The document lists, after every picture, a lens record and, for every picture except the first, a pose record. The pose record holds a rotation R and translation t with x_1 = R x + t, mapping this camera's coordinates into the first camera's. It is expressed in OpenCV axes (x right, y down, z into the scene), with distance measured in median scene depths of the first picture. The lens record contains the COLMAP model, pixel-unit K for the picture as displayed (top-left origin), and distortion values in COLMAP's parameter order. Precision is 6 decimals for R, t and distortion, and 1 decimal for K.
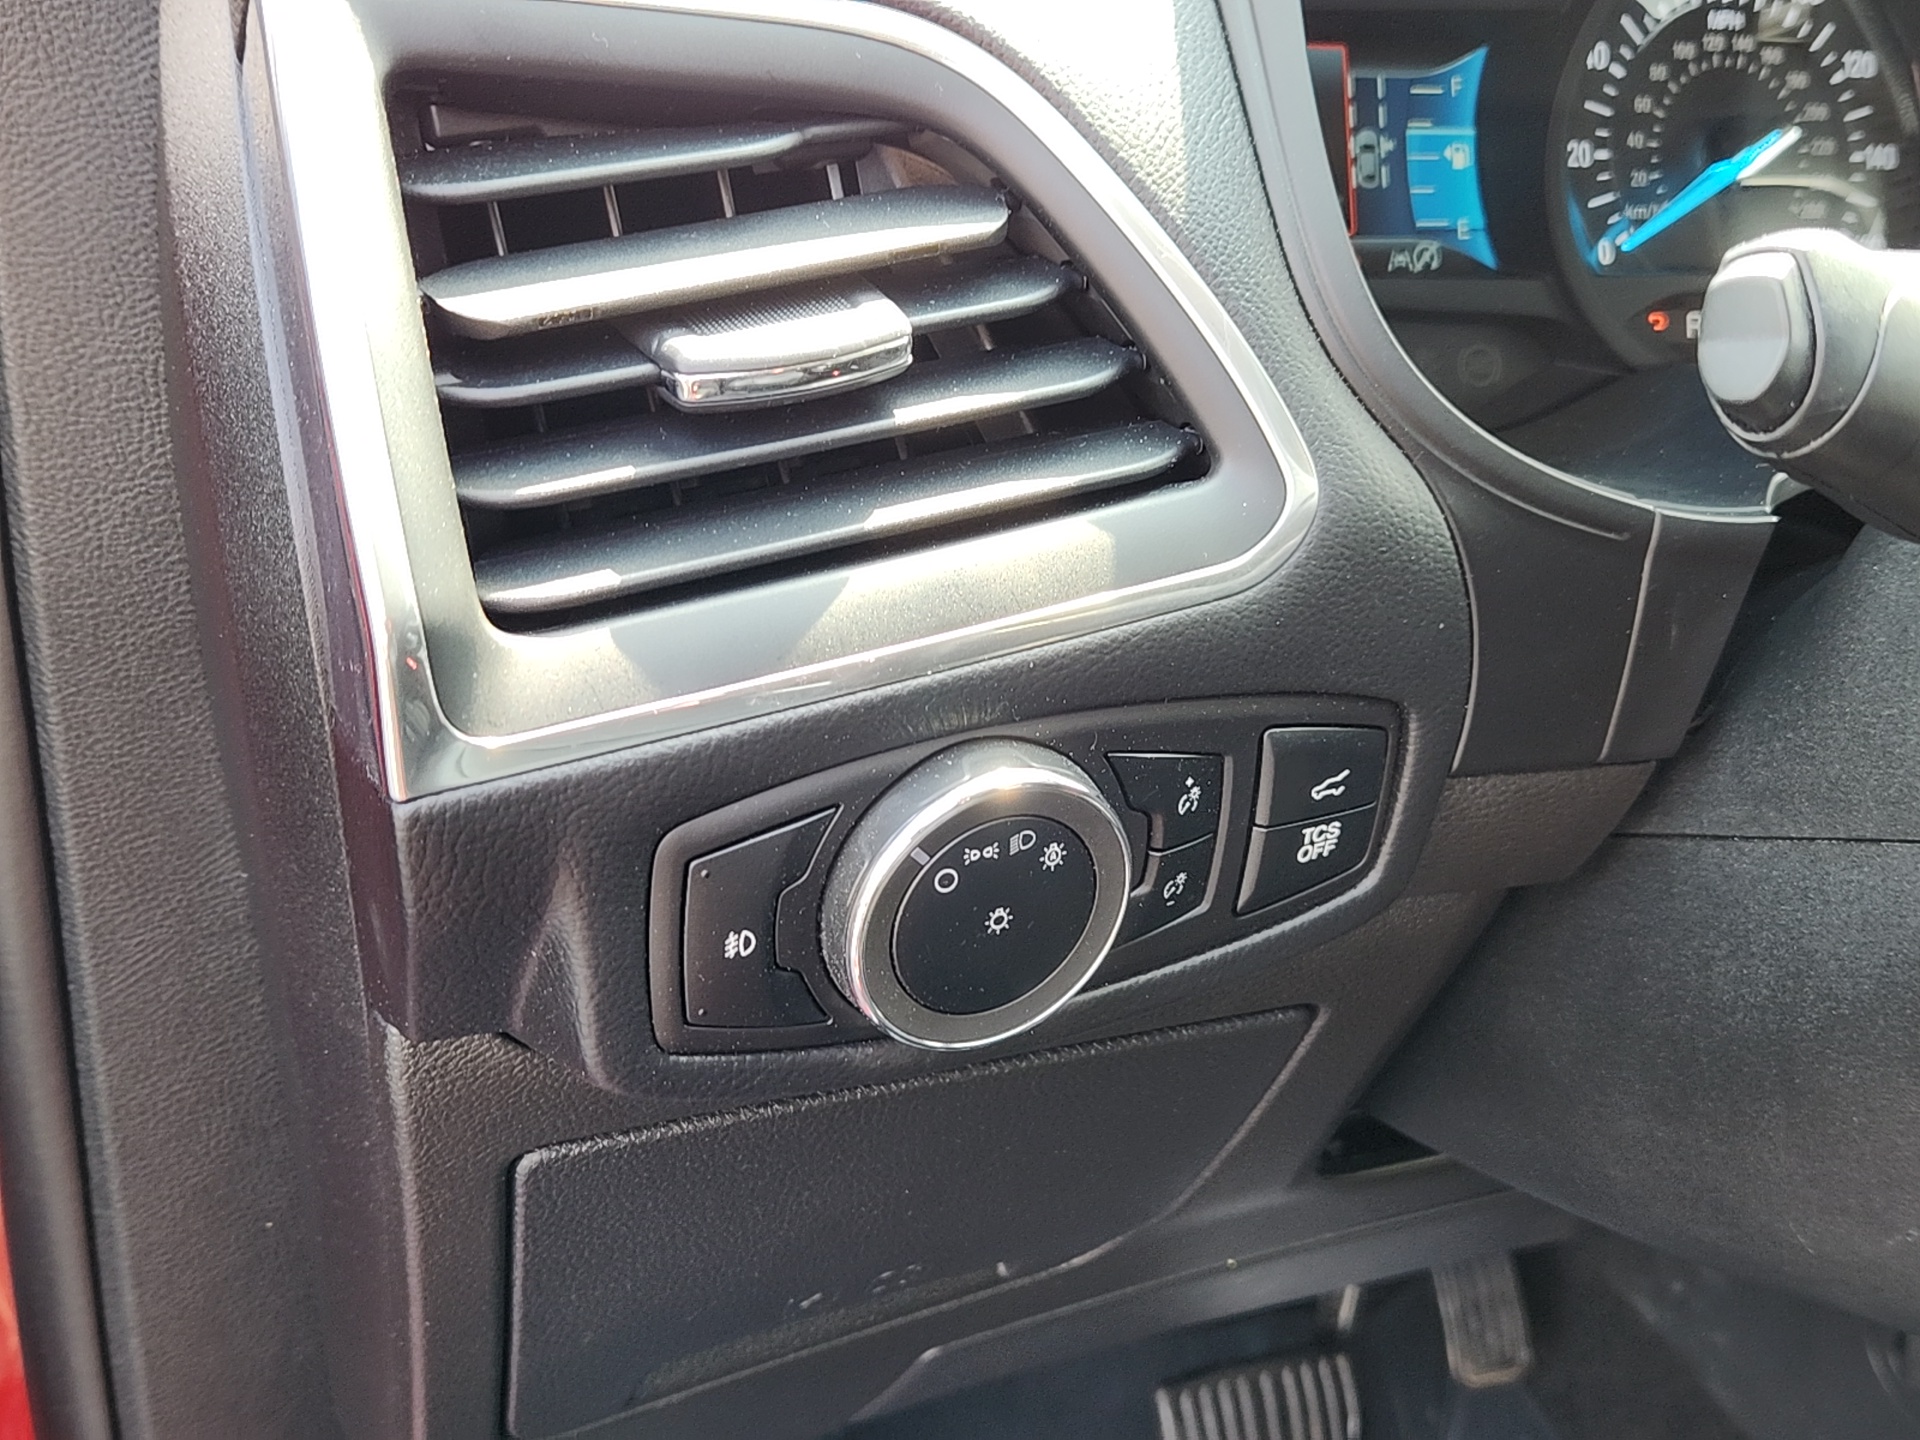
lens RADIAL K [[1995.2, 0, 973.6], [0, 1995.2, 703.2], [0, 0, 1]] dist [0.054557, 0.000000]
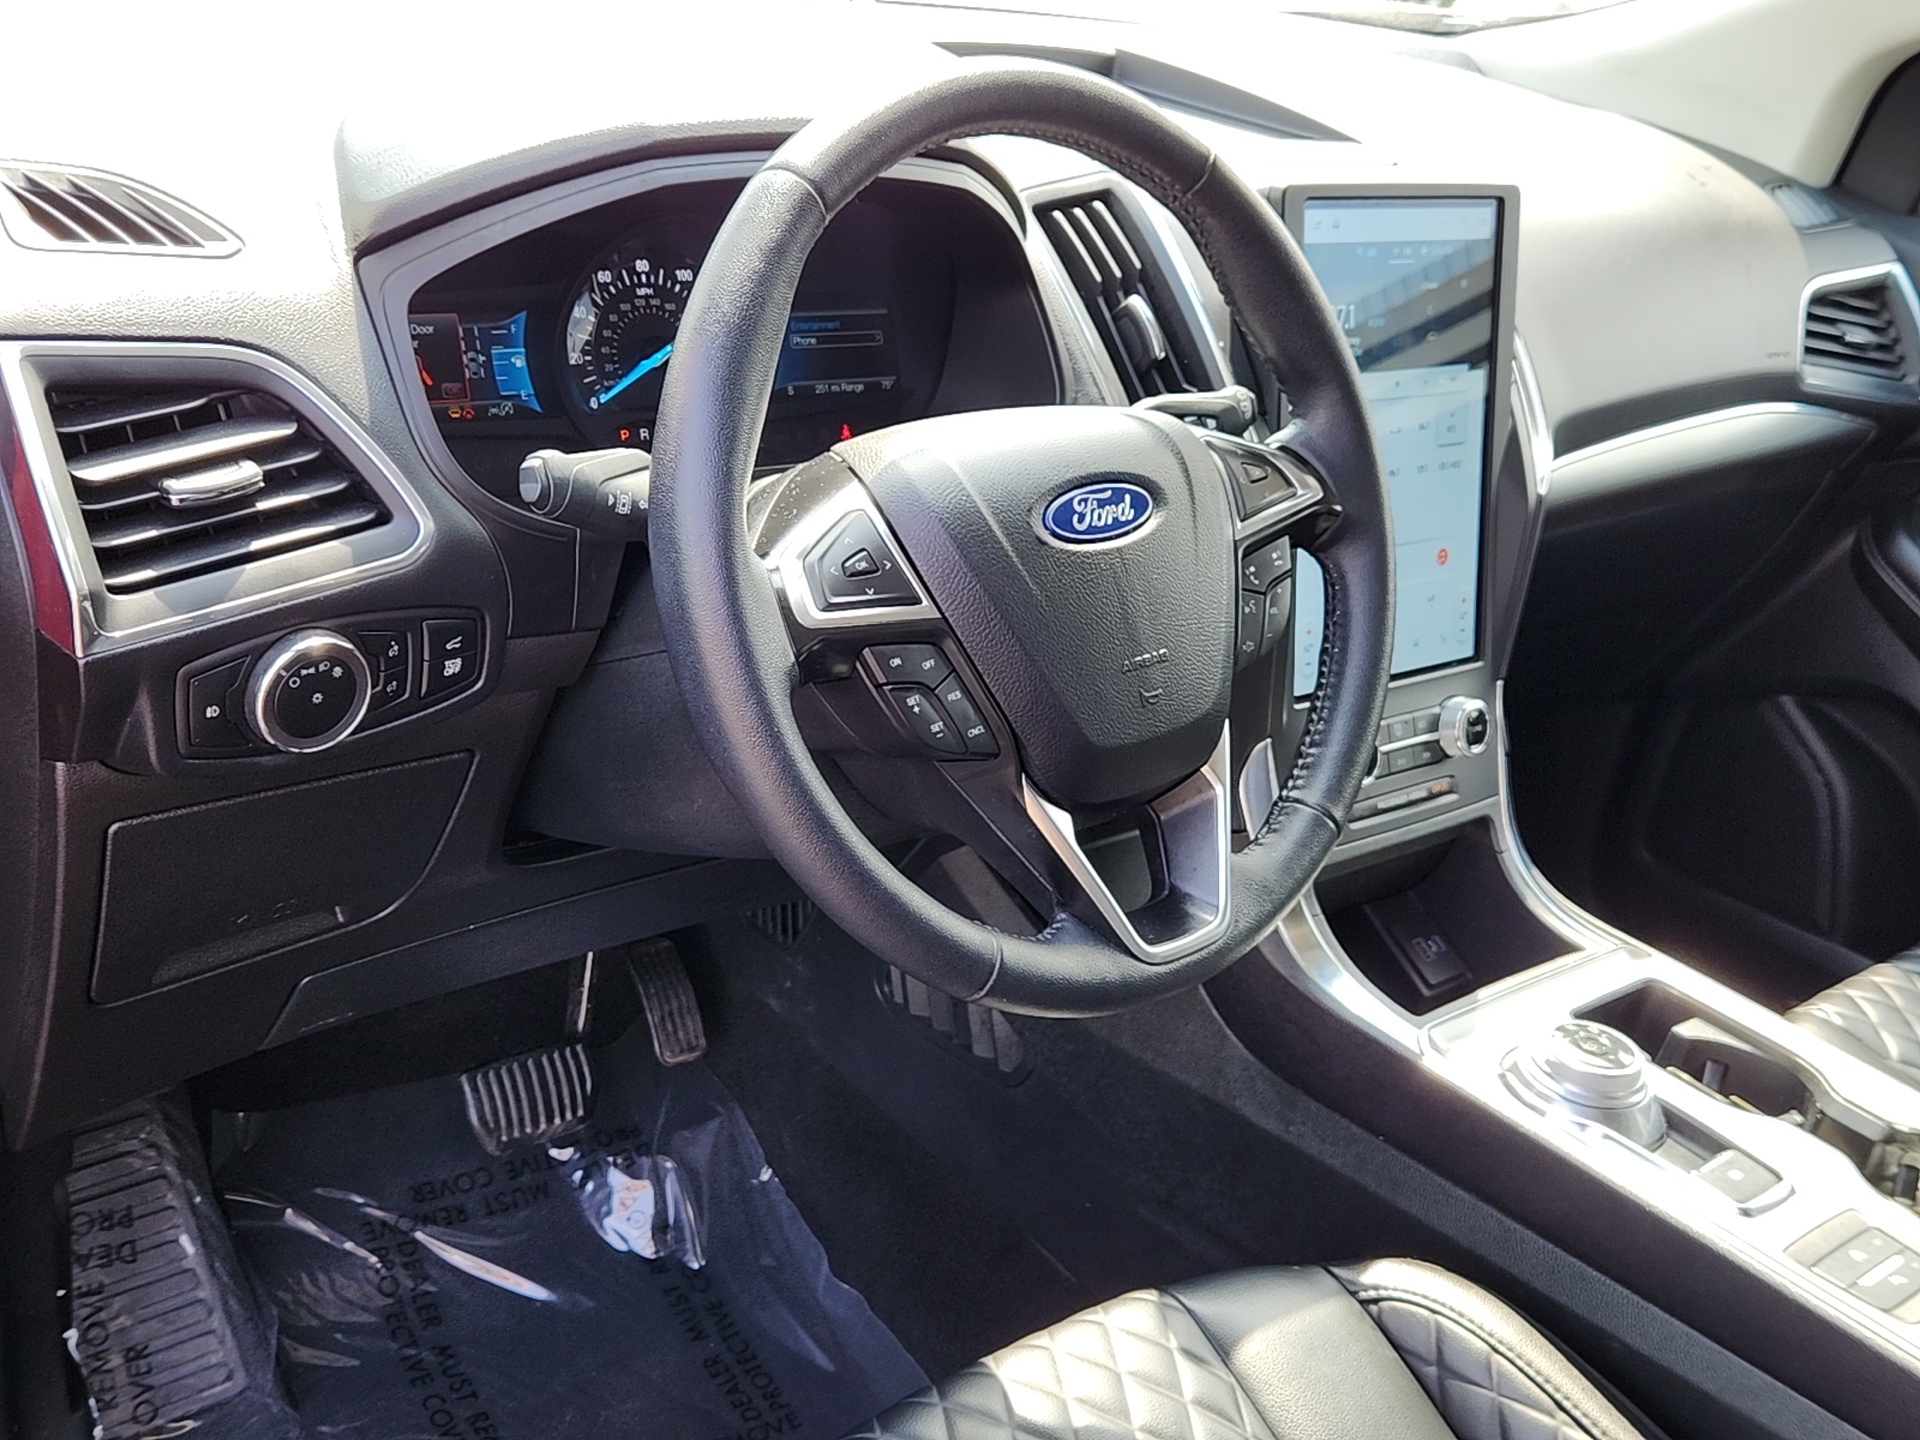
lens RADIAL K [[1995.2, 0, 962.5], [0, 1995.2, 737.2], [0, 0, 1]] dist [0.054557, 0.000000]
pose [[0.948405, -0.078763, 0.307122, 0.002356], [0.071407, 0.996828, 0.035135, 0.103198], [-0.308915, -0.011391, 0.951021, -1.412509]]
